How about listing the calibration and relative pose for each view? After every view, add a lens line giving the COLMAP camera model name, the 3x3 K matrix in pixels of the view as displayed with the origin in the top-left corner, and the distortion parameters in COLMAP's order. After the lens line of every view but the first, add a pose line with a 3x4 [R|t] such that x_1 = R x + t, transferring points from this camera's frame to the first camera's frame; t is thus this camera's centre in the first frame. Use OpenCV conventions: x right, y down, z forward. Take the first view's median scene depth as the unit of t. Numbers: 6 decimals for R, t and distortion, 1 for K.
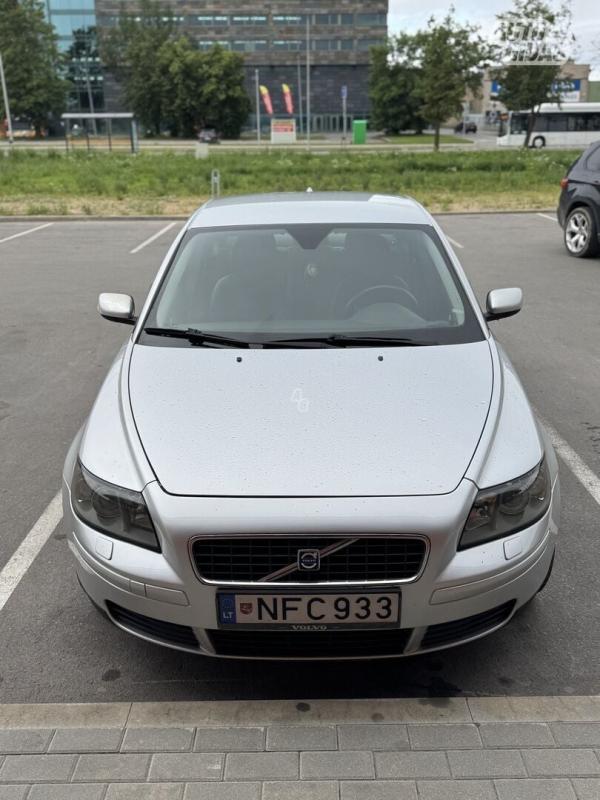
lens RADIAL K [[799.9, 0, 300.0], [0, 799.9, 400.0], [0, 0, 1]] dist [0.002714, 0.000037]
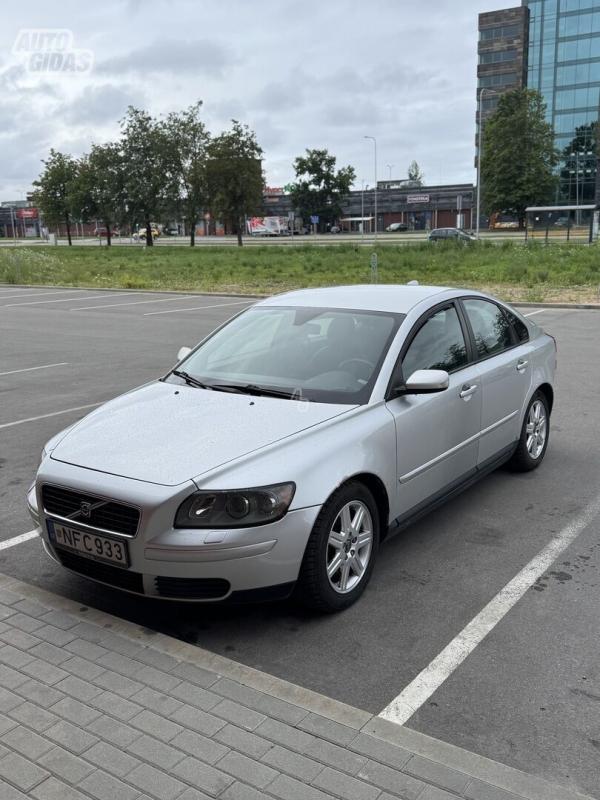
lens RADIAL K [[799.9, 0, 300.0], [0, 799.9, 400.0], [0, 0, 1]] dist [0.002714, 0.000037]
pose [[0.818696, 0.113126, -0.562973, 0.871874], [-0.170686, 0.984031, -0.050483, -0.002639], [0.548272, 0.137422, 0.824932, -0.067518]]
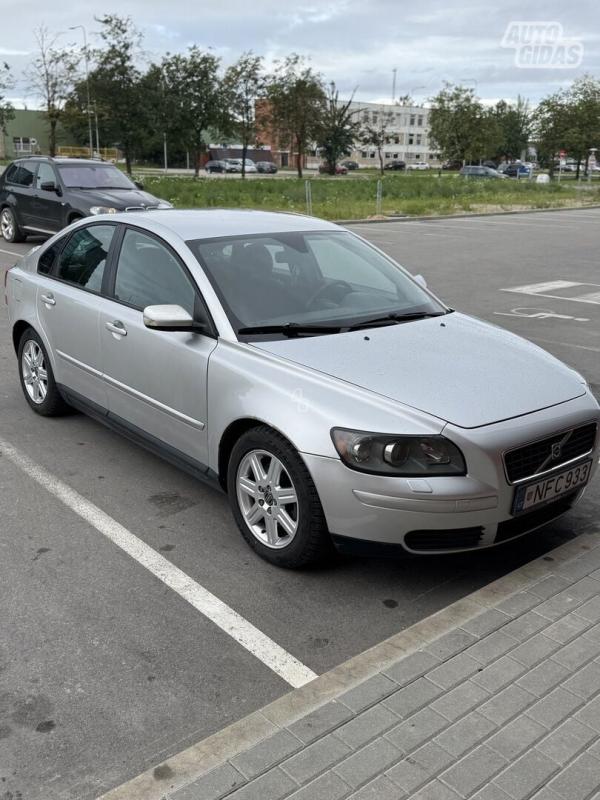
lens RADIAL K [[779.6, 0, 300.5], [0, 779.6, 431.6], [0, 0, 1]] dist [0.003661, -0.002232]
pose [[0.762562, -0.195260, 0.616744, -0.860115], [0.187703, 0.979131, 0.077908, -0.021194], [-0.619086, 0.056355, 0.783299, 0.131374]]
